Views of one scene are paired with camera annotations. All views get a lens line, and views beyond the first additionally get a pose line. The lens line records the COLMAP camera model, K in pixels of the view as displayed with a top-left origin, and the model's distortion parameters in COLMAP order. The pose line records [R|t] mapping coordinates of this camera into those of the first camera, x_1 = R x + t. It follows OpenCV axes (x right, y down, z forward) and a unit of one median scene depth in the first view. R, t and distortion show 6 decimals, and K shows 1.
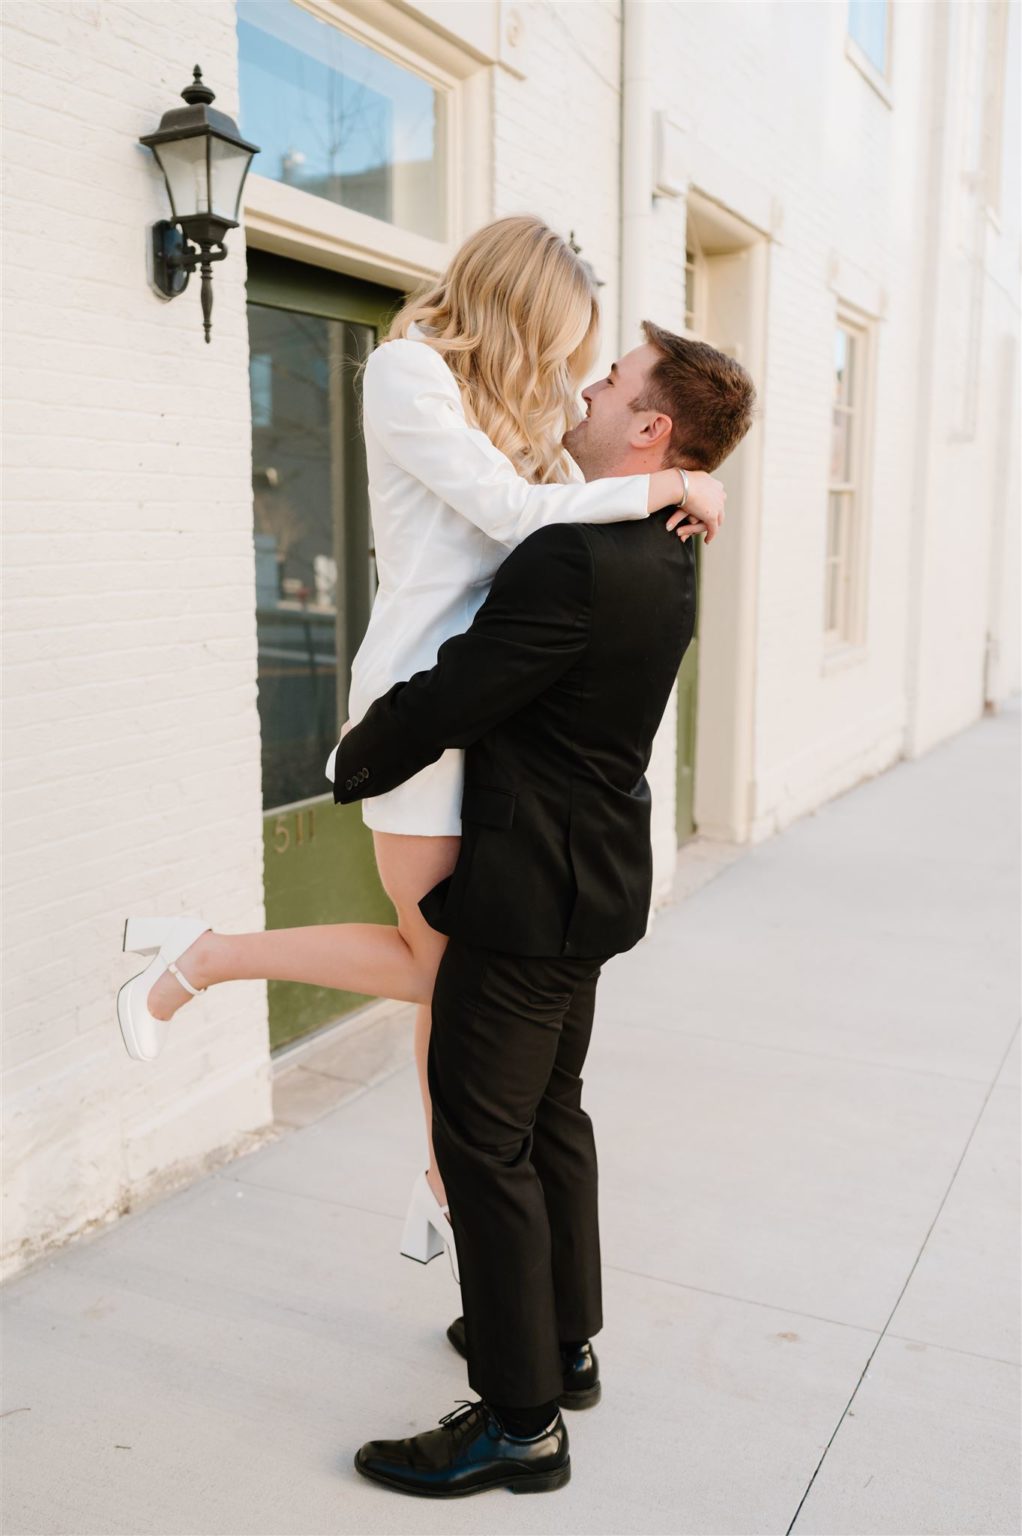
lens RADIAL K [[1497.1, 0, 511.9], [0, 1497.1, 791.5], [0, 0, 1]] dist [-0.005916, -0.005389]
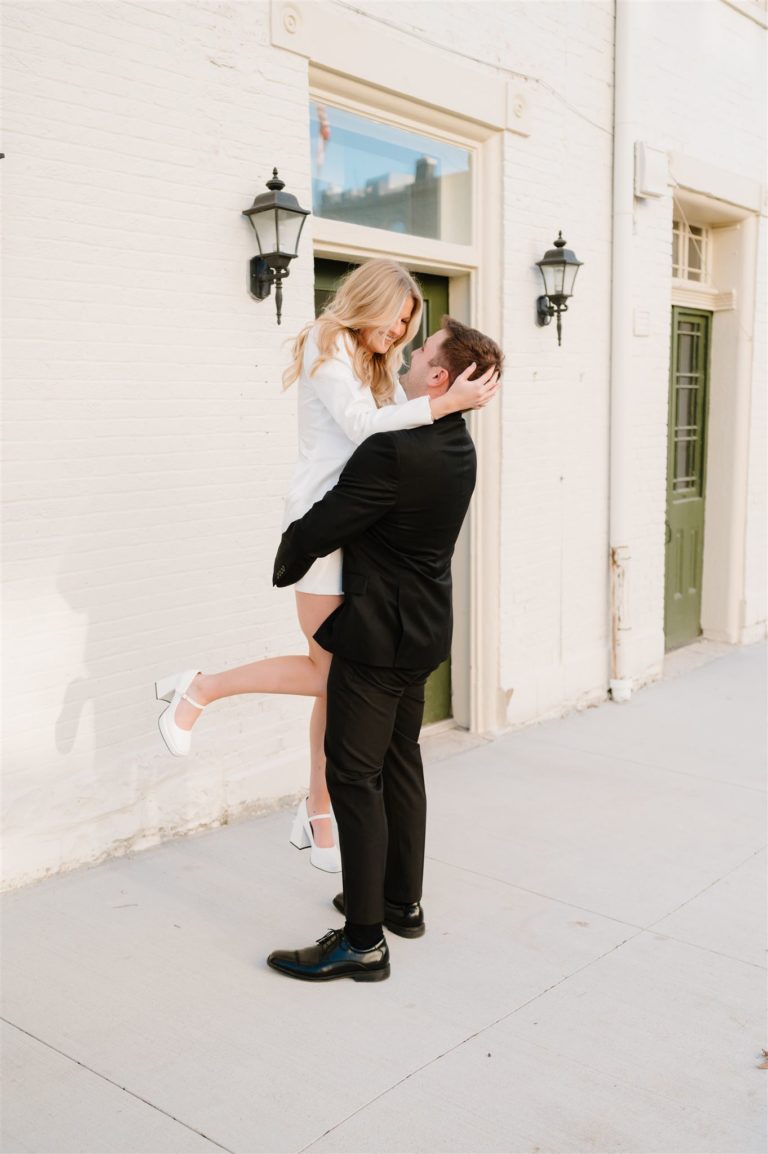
lens RADIAL K [[1124.8, 0, 384.7], [0, 1124.8, 594.7], [0, 0, 1]] dist [-0.005916, -0.005389]
pose [[0.961455, 0.025681, -0.273761, 0.282392], [-0.030663, 0.999433, -0.013934, 0.029375], [0.273248, 0.021792, 0.961697, -0.220415]]
